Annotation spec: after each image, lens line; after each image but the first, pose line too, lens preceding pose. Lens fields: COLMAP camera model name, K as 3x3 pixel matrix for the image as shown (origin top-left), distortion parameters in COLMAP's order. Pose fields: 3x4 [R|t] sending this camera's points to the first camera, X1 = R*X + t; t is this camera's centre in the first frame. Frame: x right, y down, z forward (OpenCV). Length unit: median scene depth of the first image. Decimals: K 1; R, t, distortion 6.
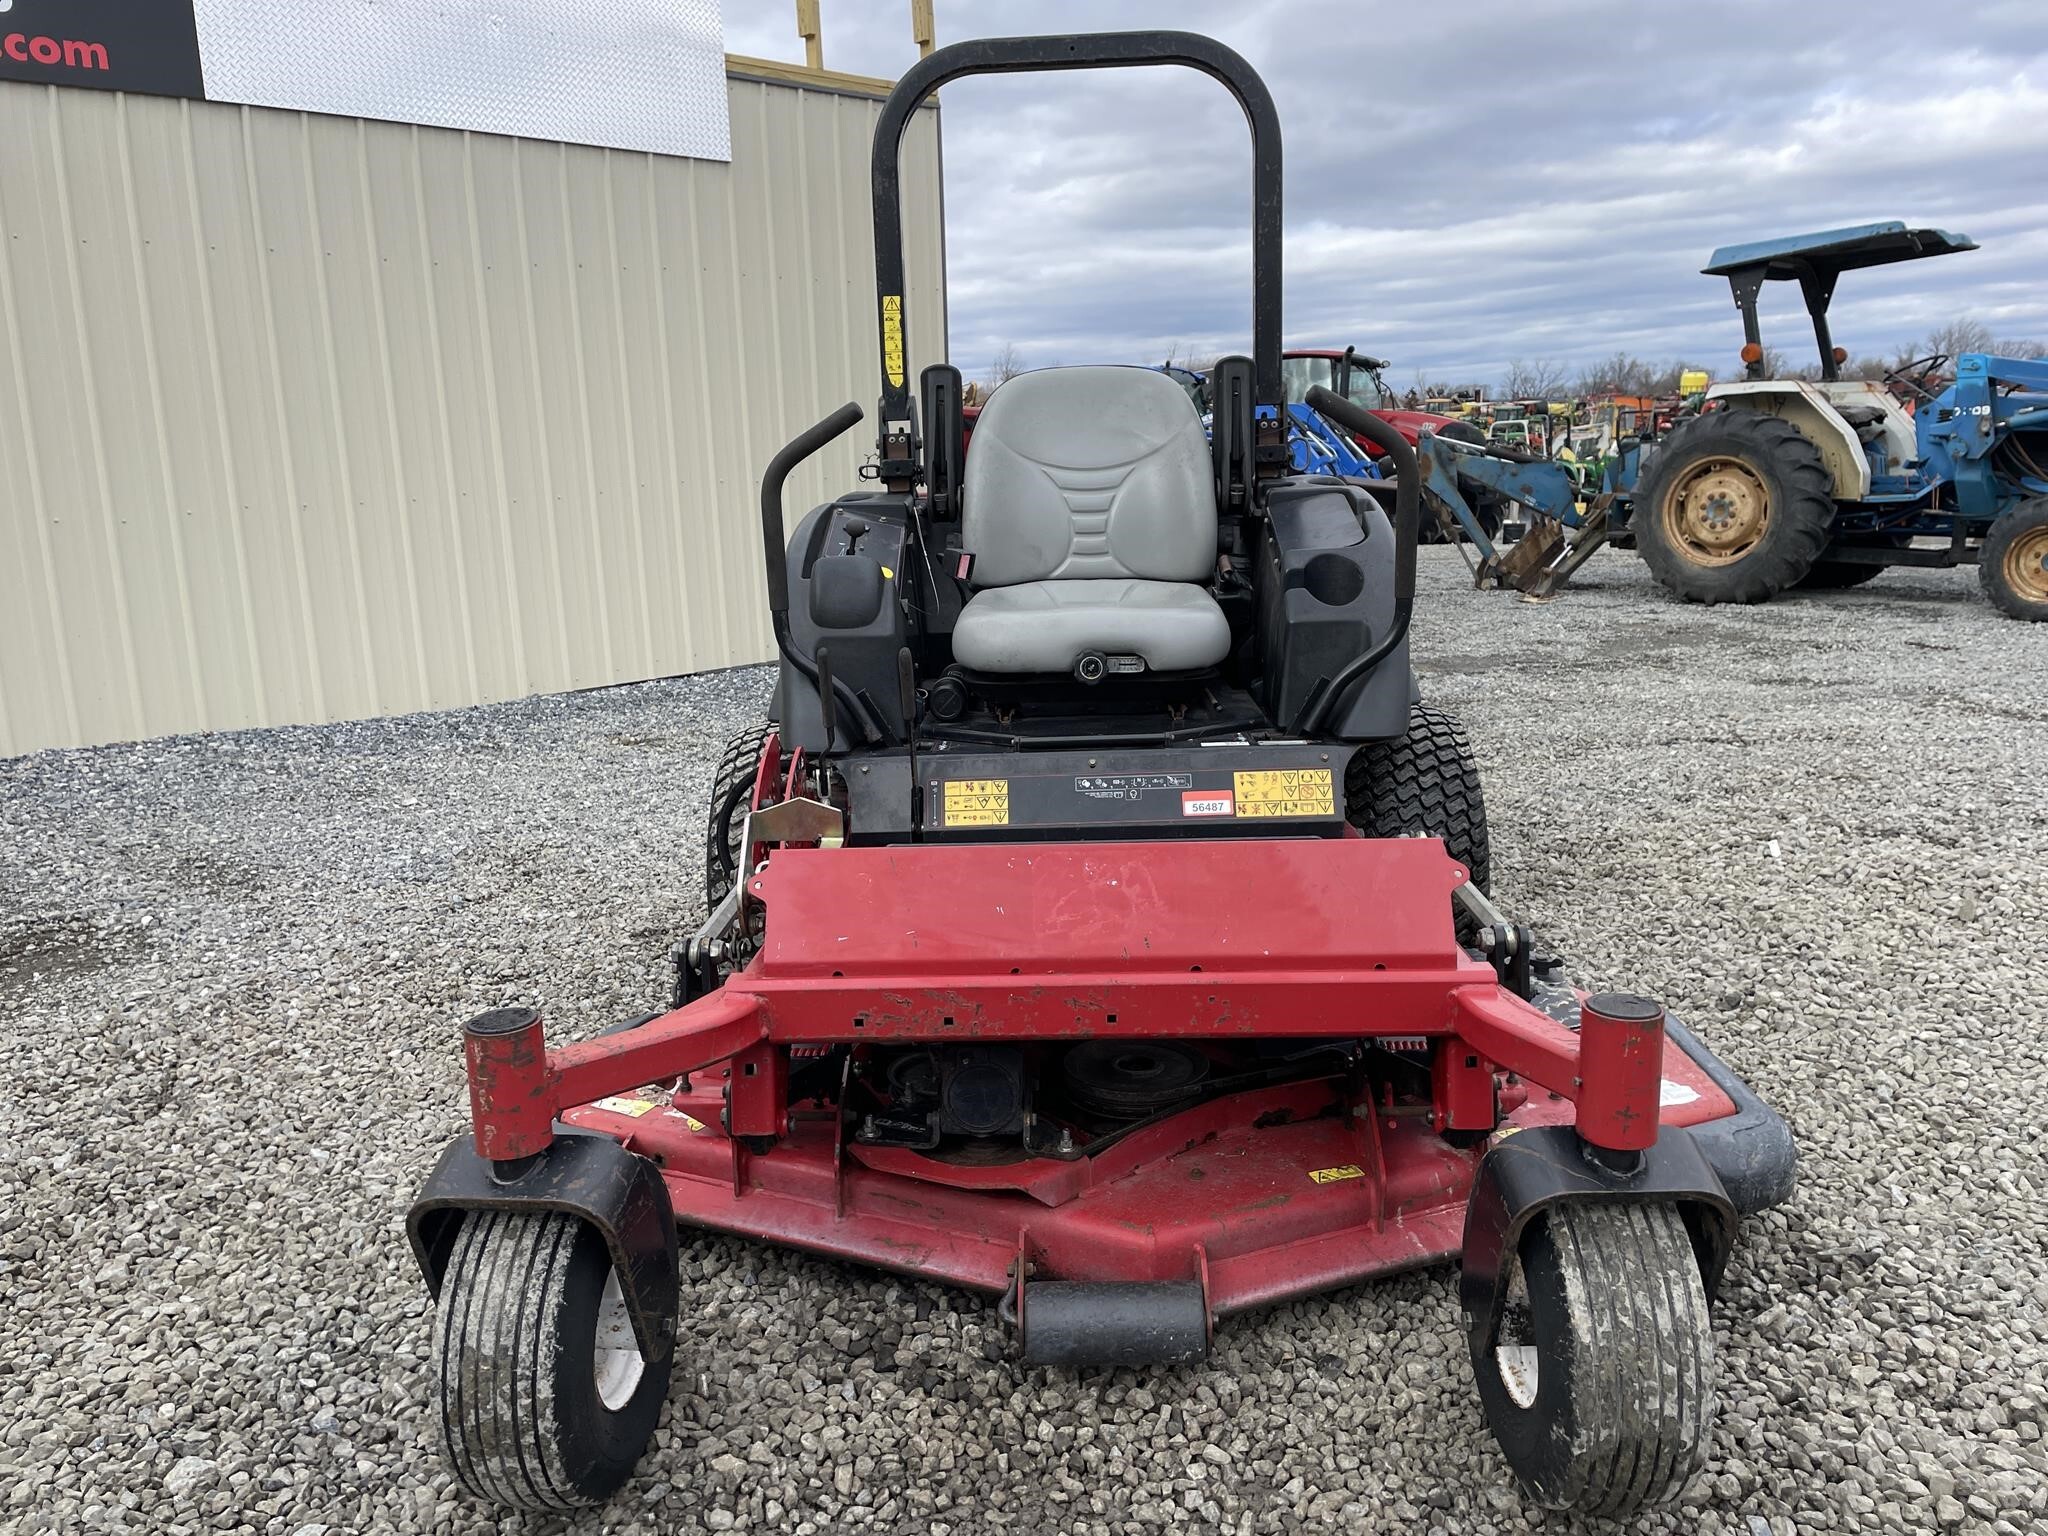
lens RADIAL K [[1547.3, 0, 1024.0], [0, 1547.3, 768.0], [0, 0, 1]] dist [0.068183, -0.083570]
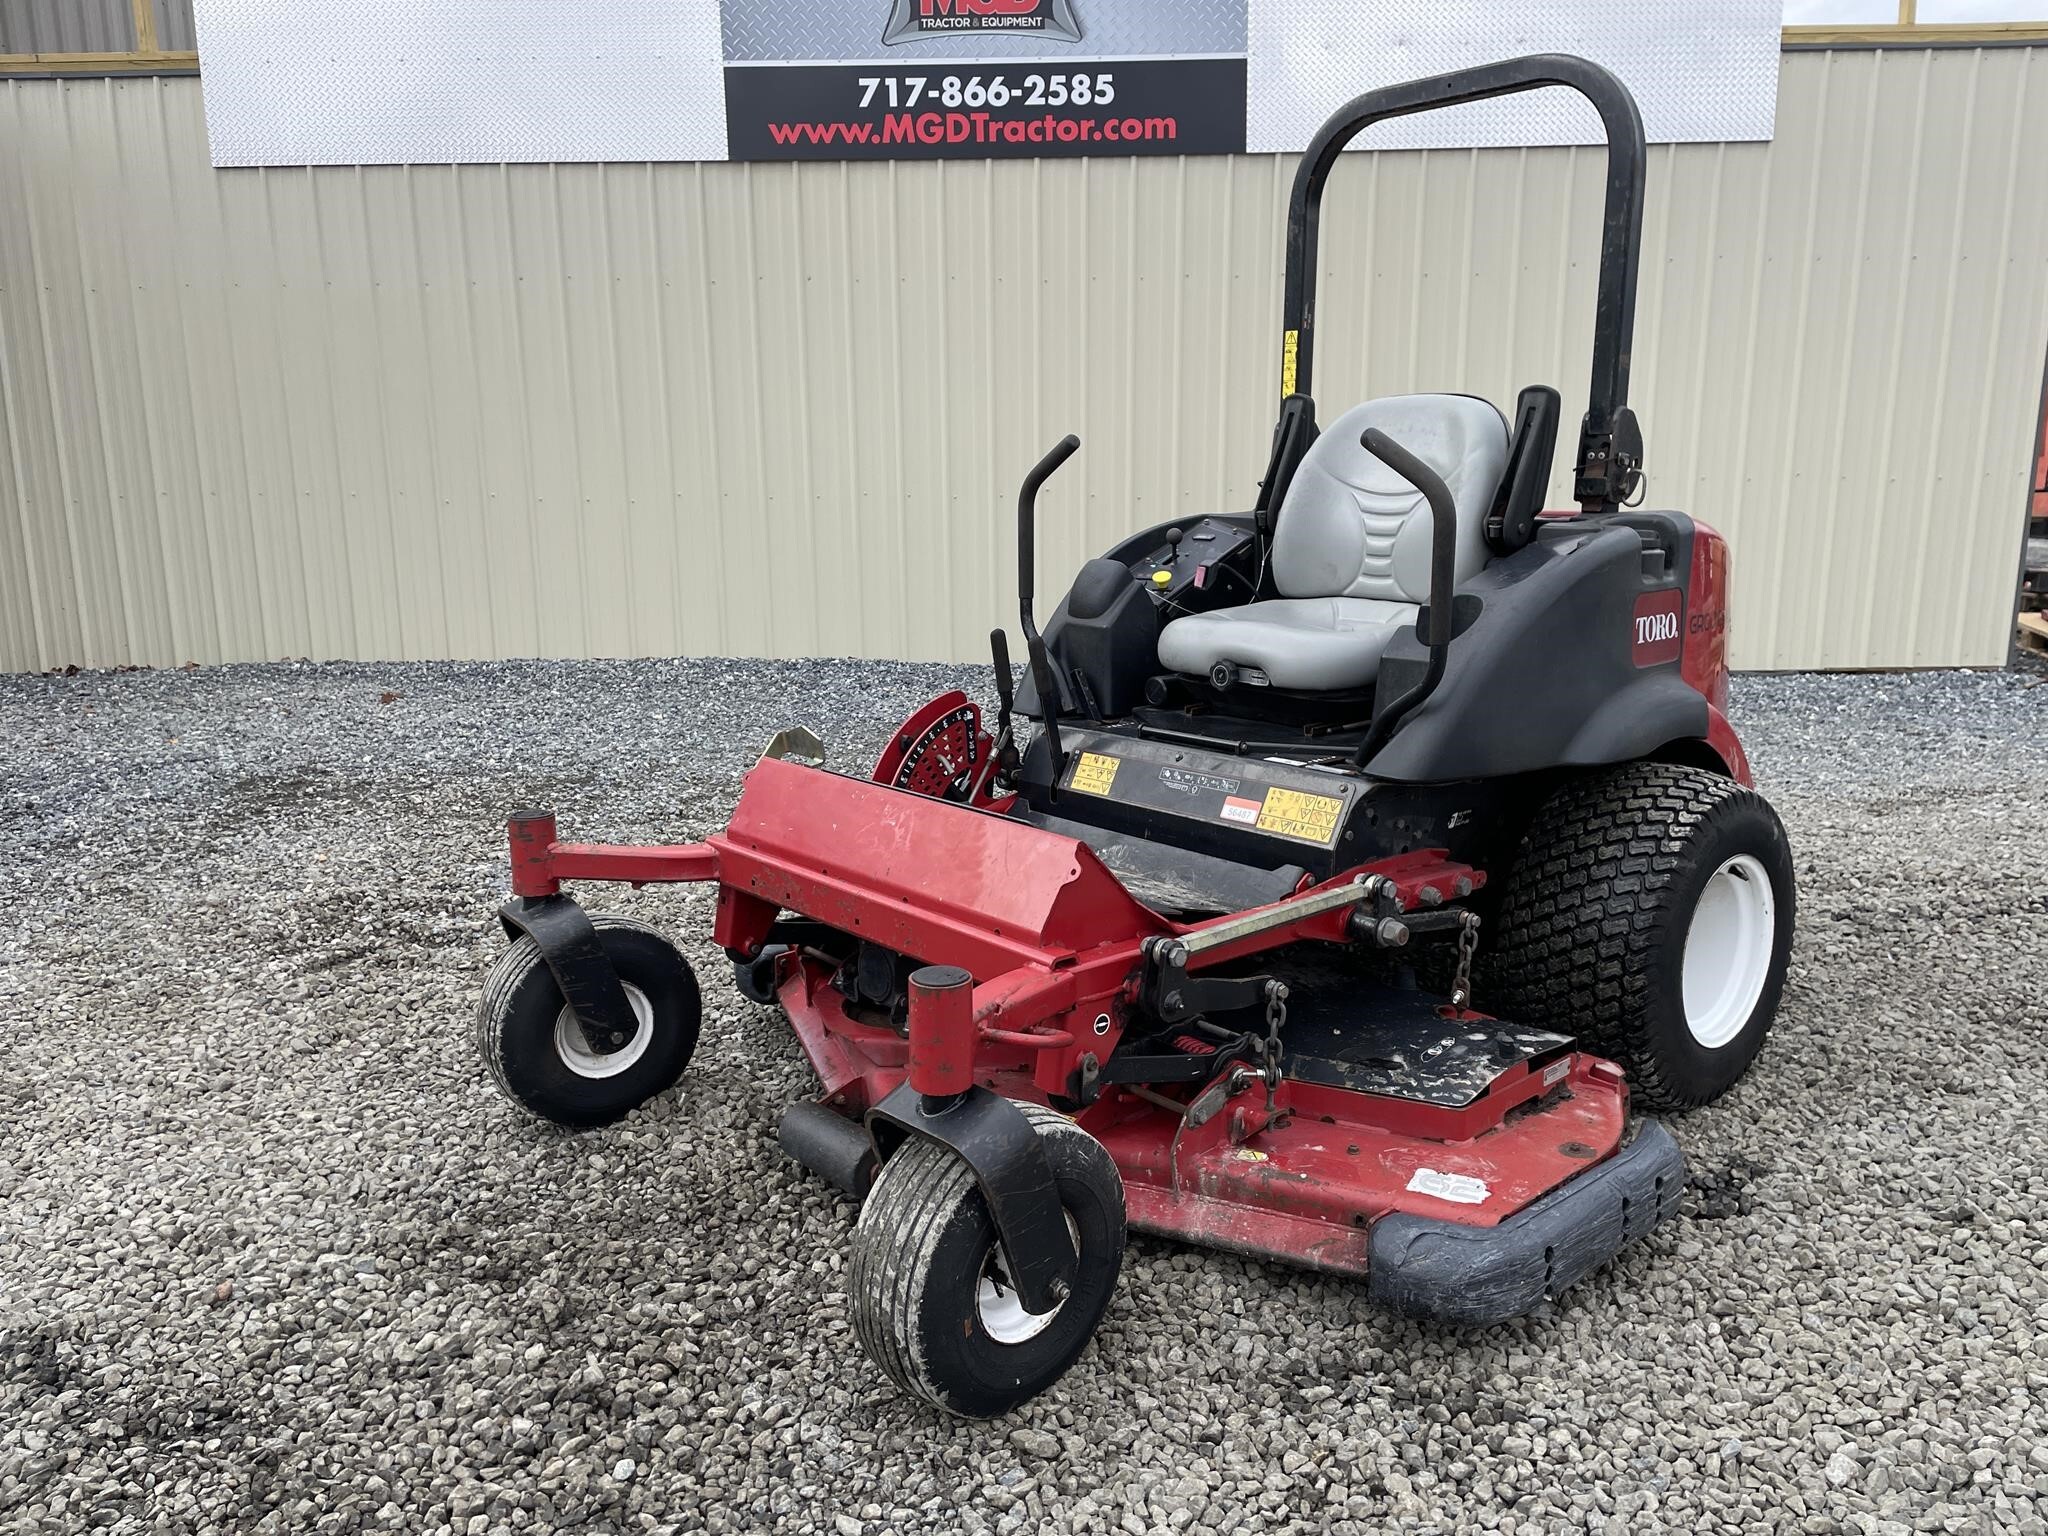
lens RADIAL K [[1547.3, 0, 1024.0], [0, 1547.3, 768.0], [0, 0, 1]] dist [0.068183, -0.083570]
pose [[0.693927, 0.170562, -0.699553, 0.311027], [-0.160425, 0.983742, 0.080717, -0.028138], [0.701947, 0.056214, 0.710008, 0.048090]]
